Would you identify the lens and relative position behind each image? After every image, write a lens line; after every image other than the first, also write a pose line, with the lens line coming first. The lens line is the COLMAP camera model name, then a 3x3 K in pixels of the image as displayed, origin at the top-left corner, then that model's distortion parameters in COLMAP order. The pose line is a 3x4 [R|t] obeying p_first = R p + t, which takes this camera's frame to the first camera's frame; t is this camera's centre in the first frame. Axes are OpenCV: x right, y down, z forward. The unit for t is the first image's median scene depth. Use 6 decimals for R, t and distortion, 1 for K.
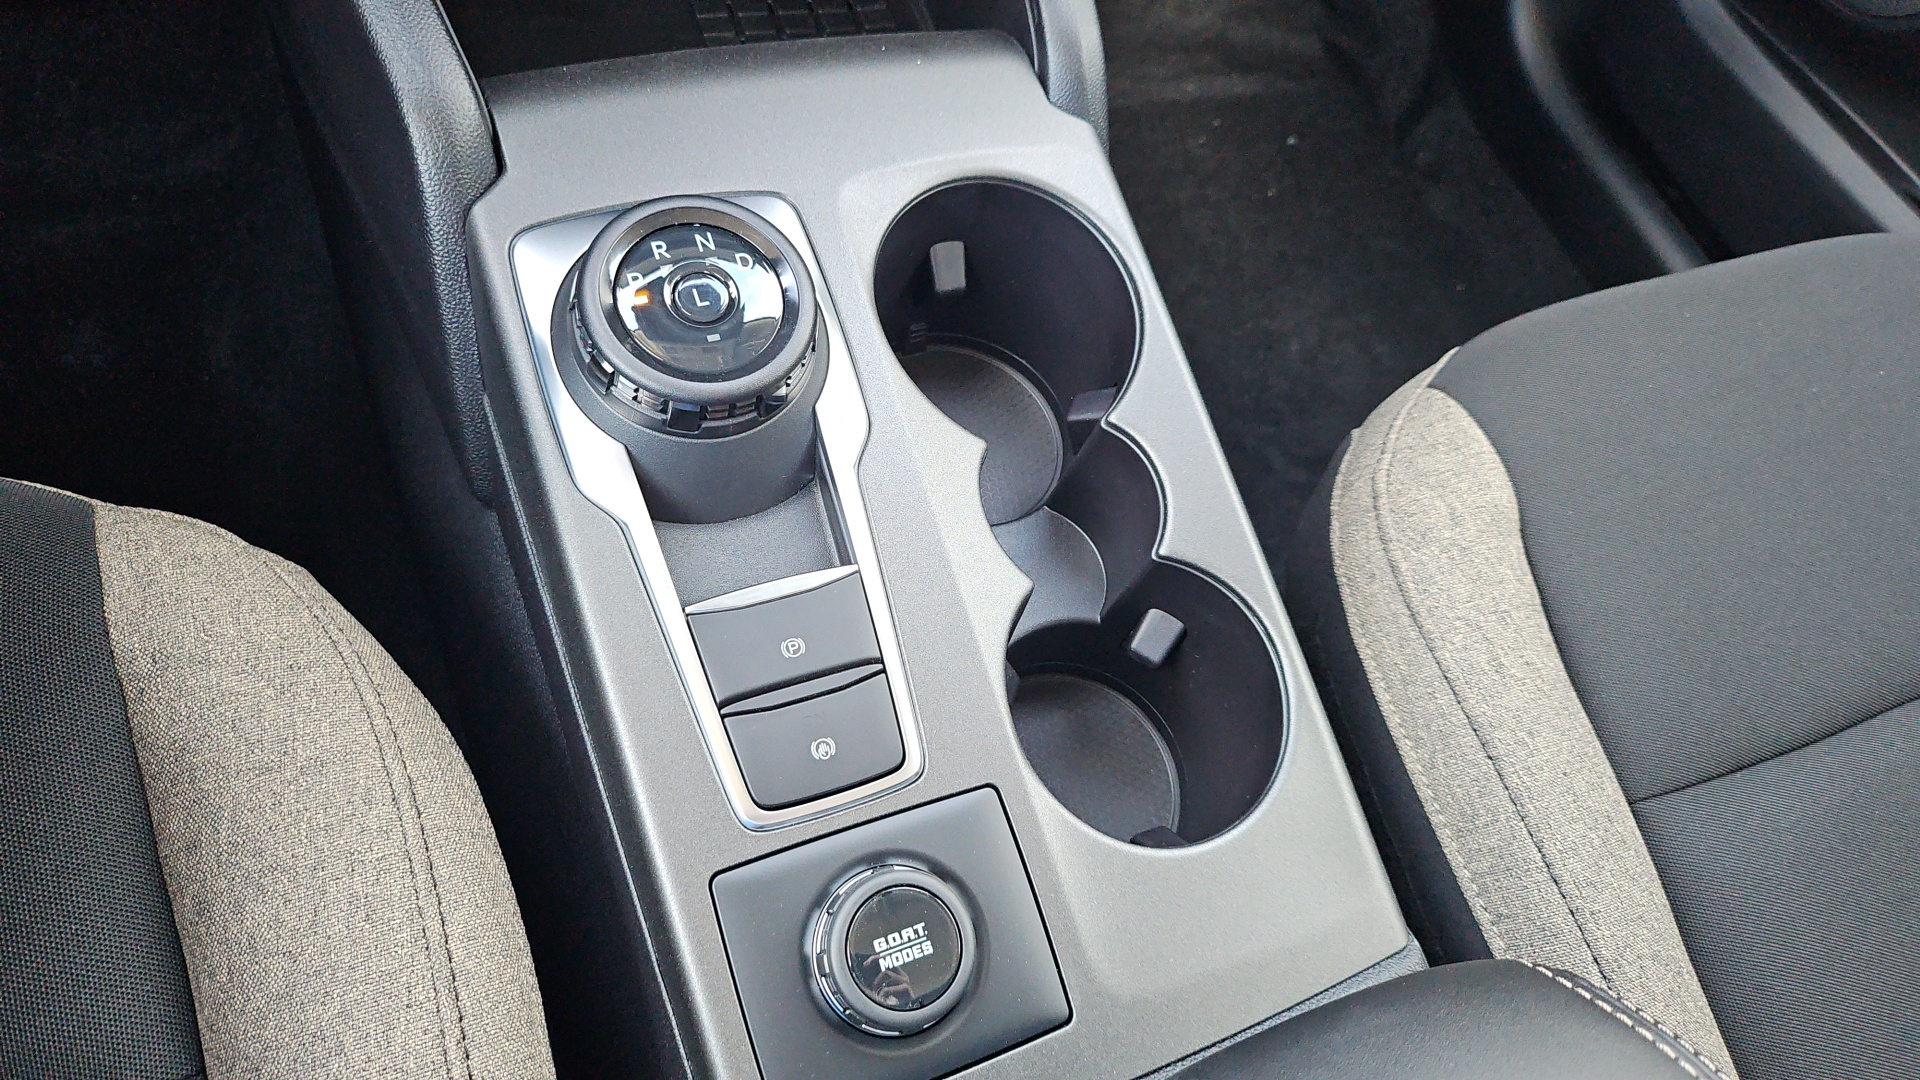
lens RADIAL K [[1350.6, 0, 946.7], [0, 1350.6, 536.8], [0, 0, 1]] dist [0.052794, -0.002363]
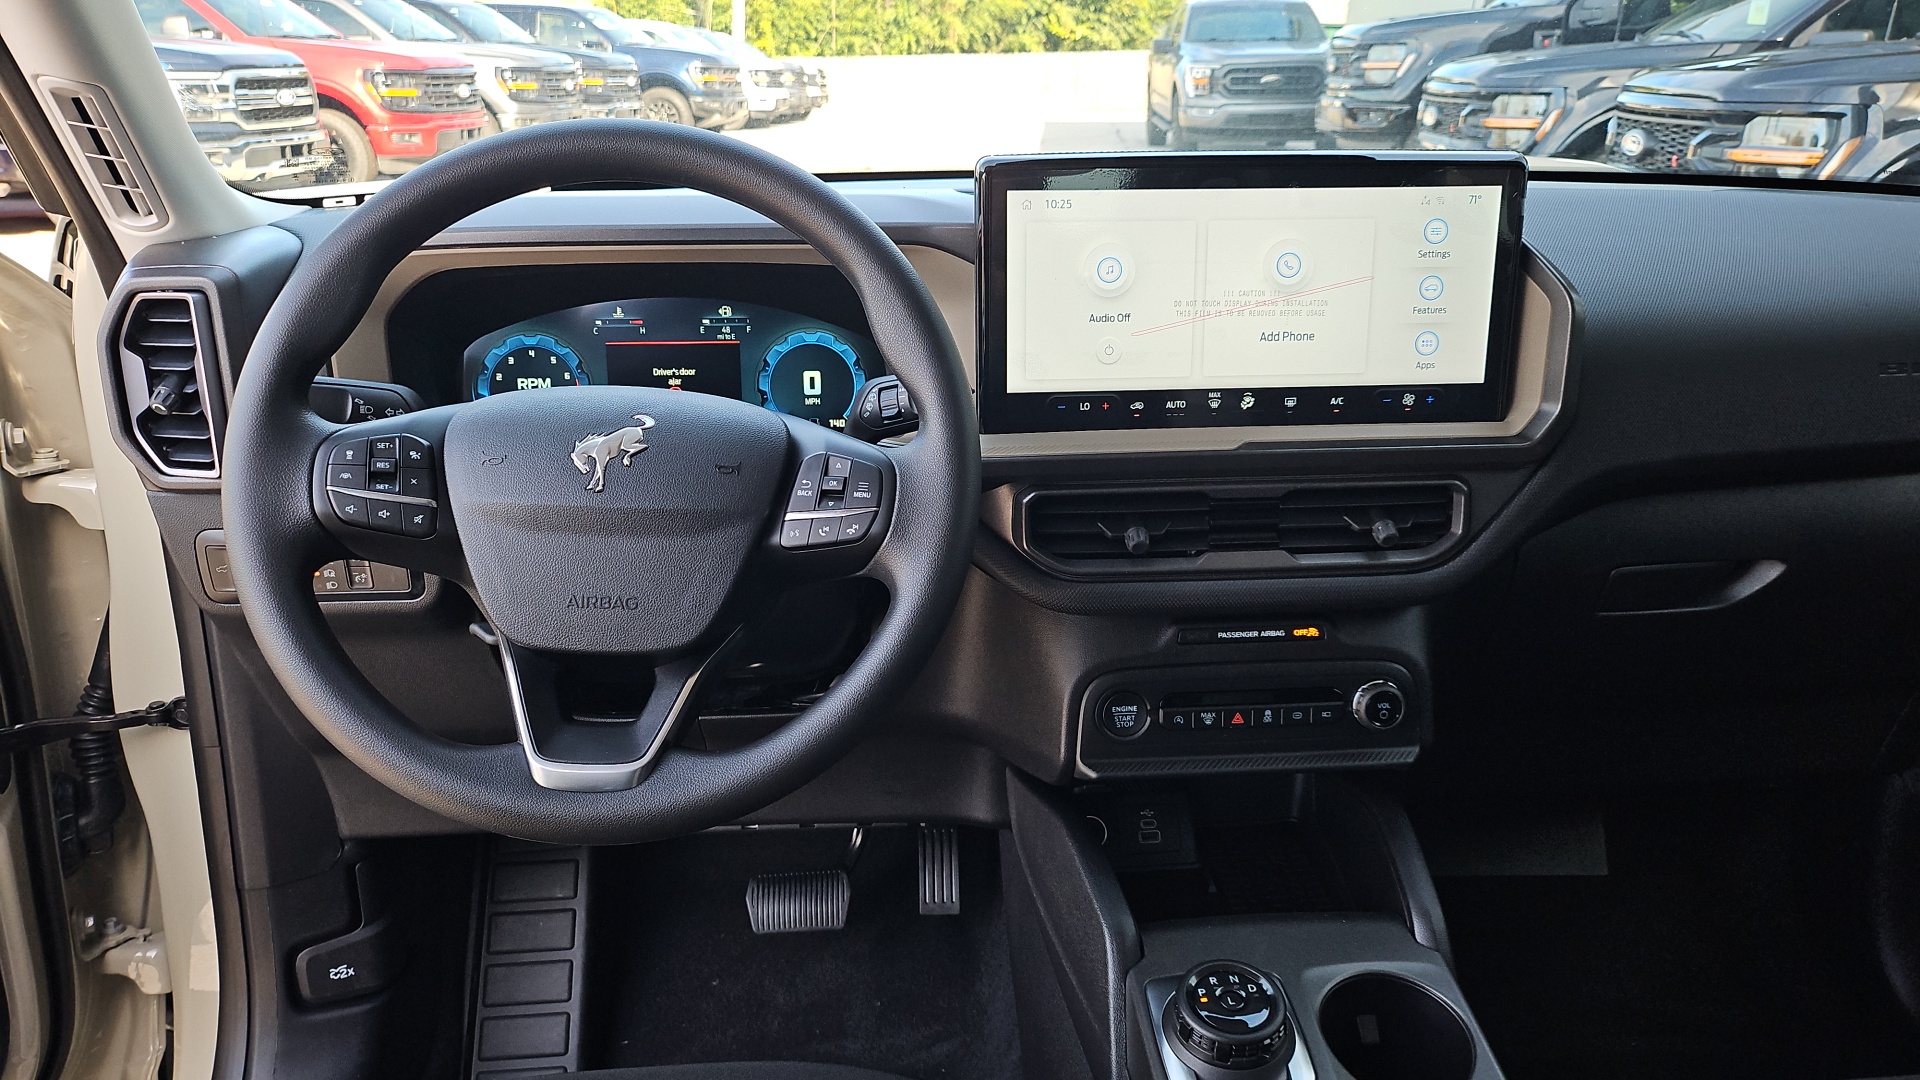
lens RADIAL K [[1350.6, 0, 946.7], [0, 1350.6, 536.8], [0, 0, 1]] dist [0.052794, -0.002363]
pose [[0.931959, -0.111191, -0.345093, 0.190563], [-0.163160, 0.721366, -0.673060, 0.690830], [0.323776, 0.683570, 0.654141, -0.901046]]
